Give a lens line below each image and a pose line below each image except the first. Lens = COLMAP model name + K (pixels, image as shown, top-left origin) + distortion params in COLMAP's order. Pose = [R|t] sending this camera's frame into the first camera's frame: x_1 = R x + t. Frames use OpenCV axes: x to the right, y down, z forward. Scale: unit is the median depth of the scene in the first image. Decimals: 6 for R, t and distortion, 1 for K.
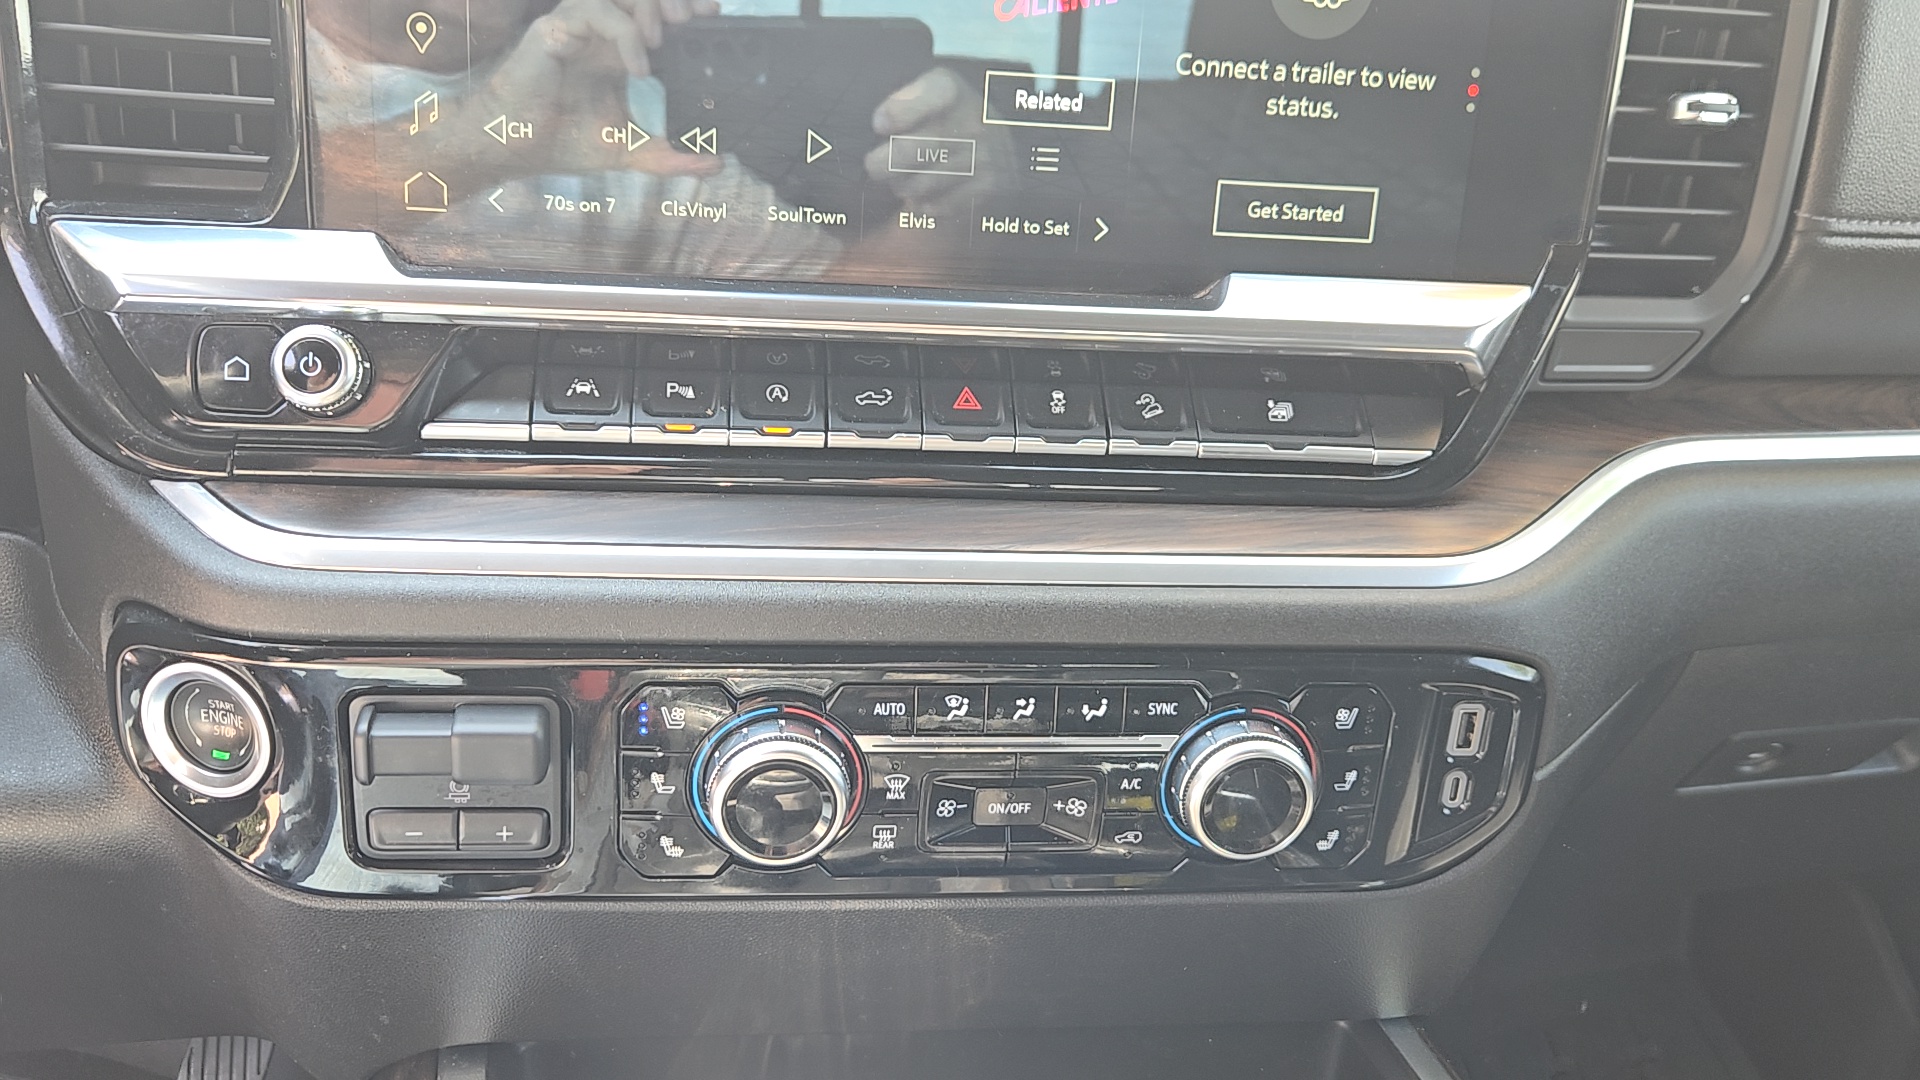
lens RADIAL K [[1632.7, 0, 954.2], [0, 1632.7, 544.6], [0, 0, 1]] dist [-0.004413, -0.012318]
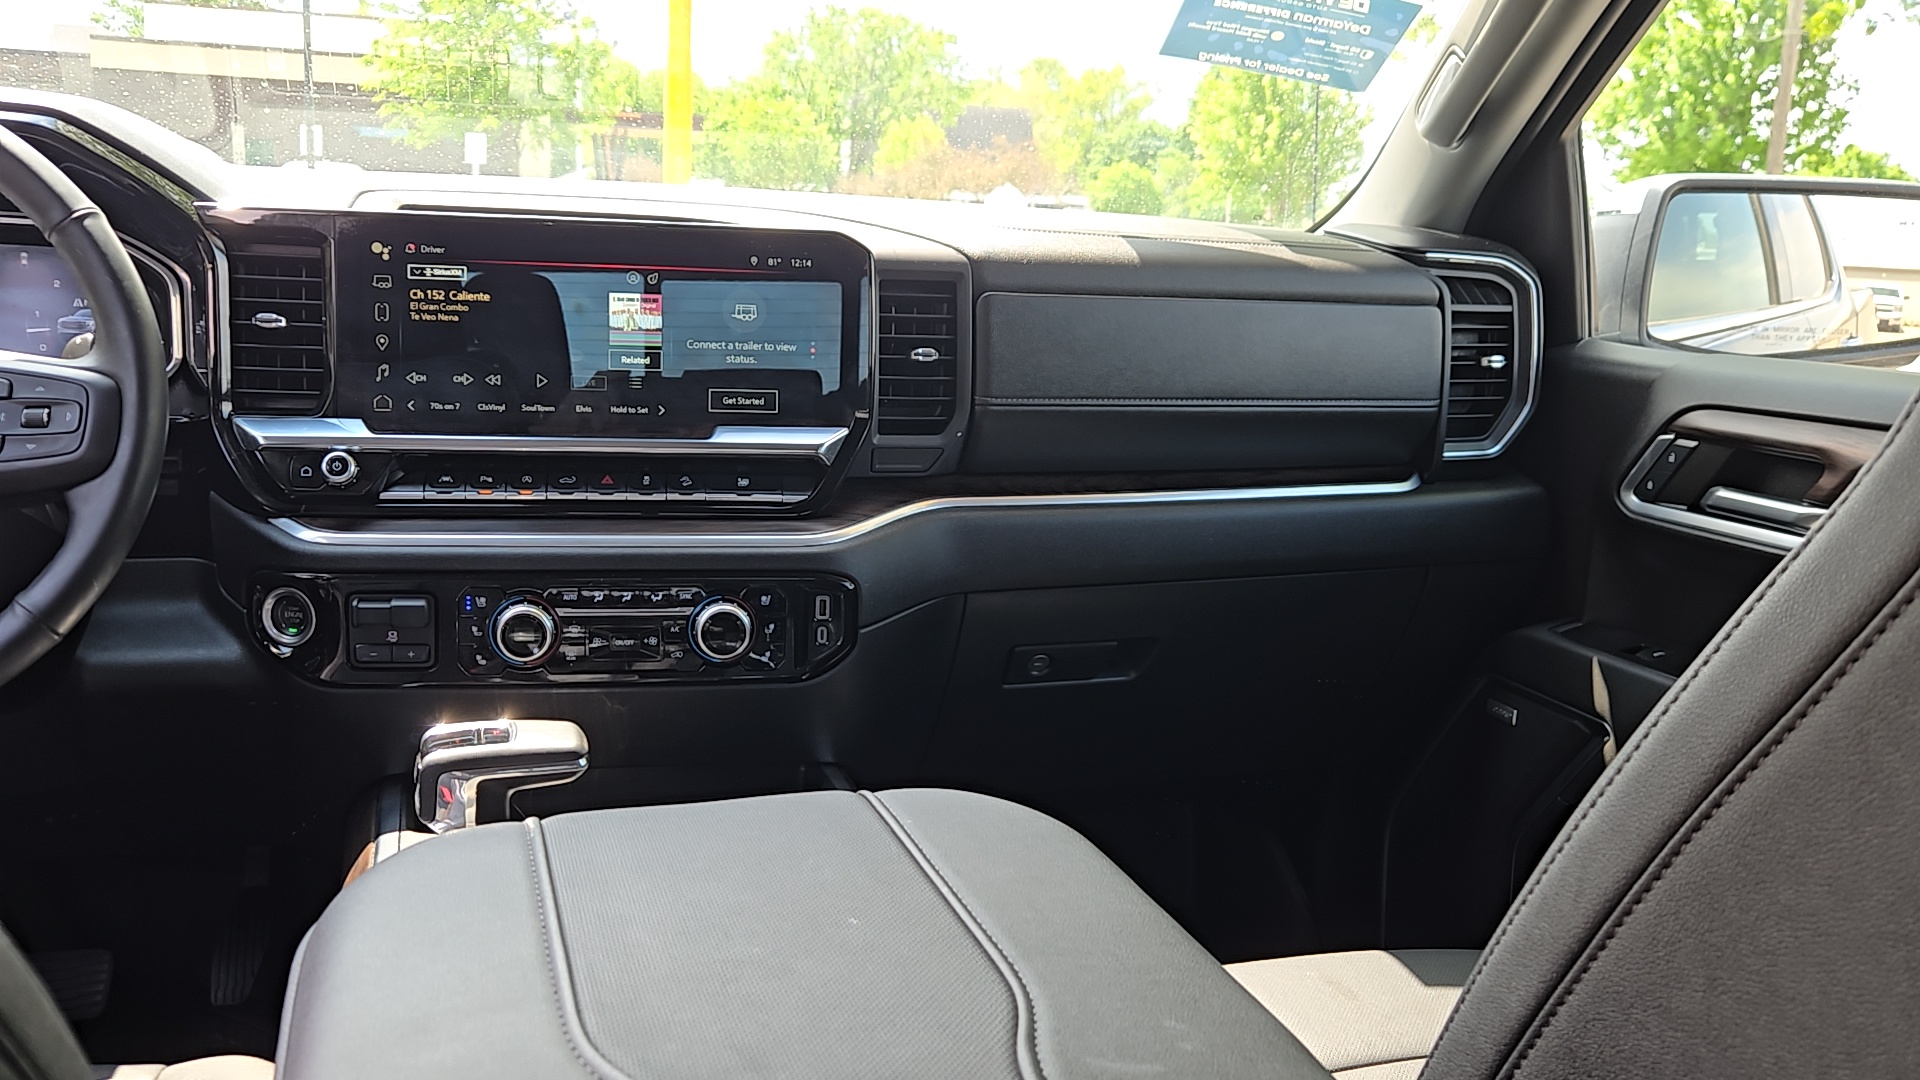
lens RADIAL K [[1600.9, 0, 955.5], [0, 1600.9, 534.1], [0, 0, 1]] dist [0.006899, -0.007905]
pose [[0.997451, -0.044545, 0.055736, 0.397233], [0.054705, 0.978951, -0.196625, 0.498213], [-0.045804, 0.199173, 0.978893, -1.372459]]
